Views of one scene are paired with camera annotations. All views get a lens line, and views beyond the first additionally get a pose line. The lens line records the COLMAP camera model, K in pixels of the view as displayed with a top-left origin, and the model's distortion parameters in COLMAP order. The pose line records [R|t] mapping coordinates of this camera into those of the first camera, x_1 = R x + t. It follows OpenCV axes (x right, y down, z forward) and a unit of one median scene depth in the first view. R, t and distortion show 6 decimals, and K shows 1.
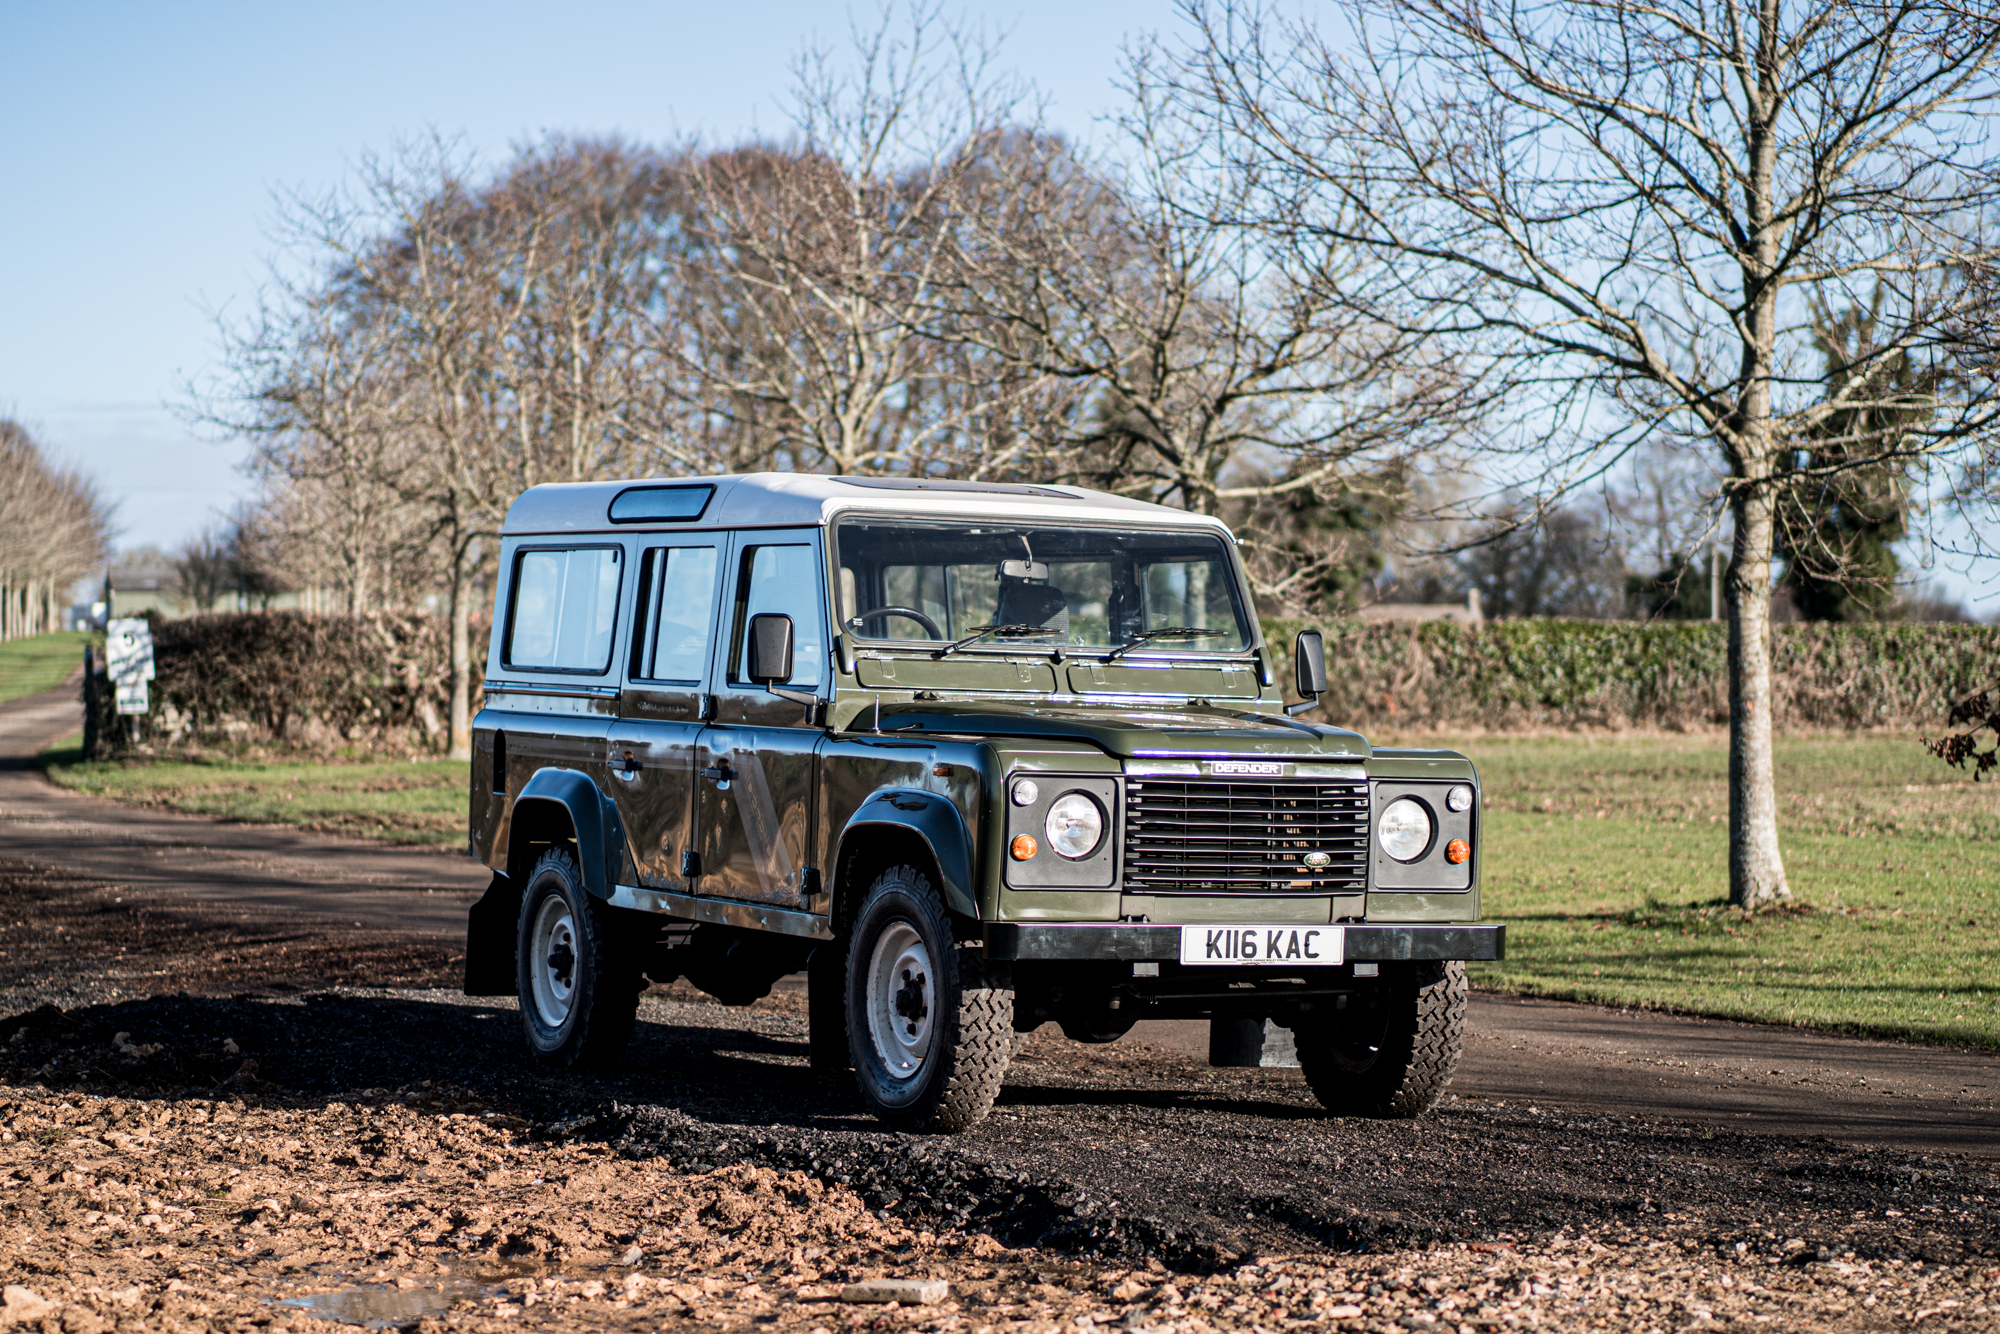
lens RADIAL K [[4788.7, 0, 992.5], [0, 4788.7, 659.6], [0, 0, 1]] dist [0.026972, 0.000000]
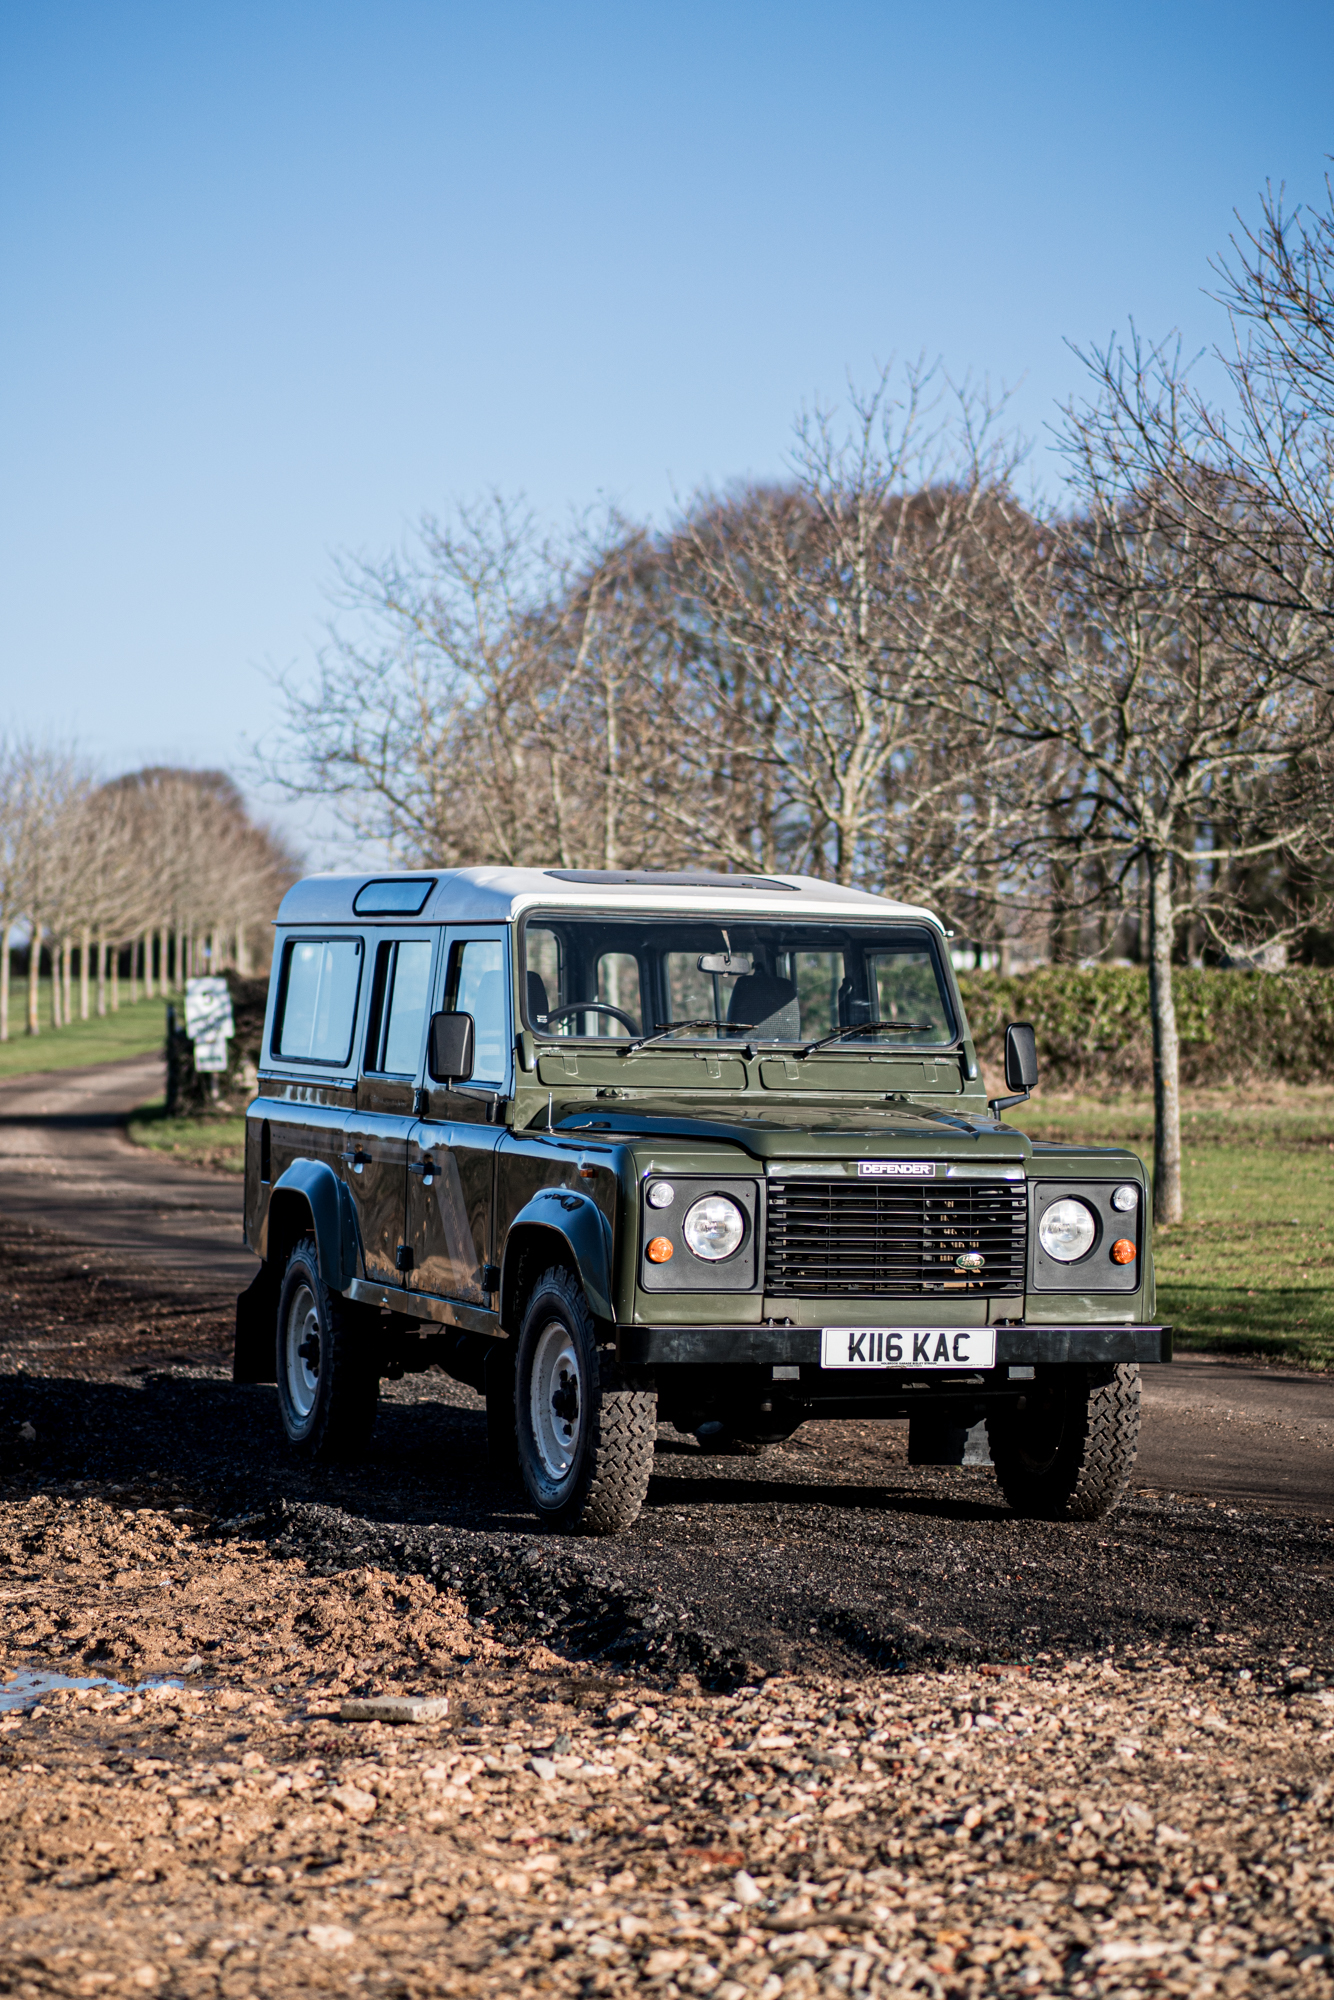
lens RADIAL K [[4788.7, 0, 666.2], [0, 4788.7, 1013.7], [0, 0, 1]] dist [0.026972, 0.000000]
pose [[0.993191, -0.004250, -0.116419, 0.114201], [0.004653, 0.999984, 0.003189, -0.012094], [0.116403, -0.003708, 0.993195, 0.010336]]
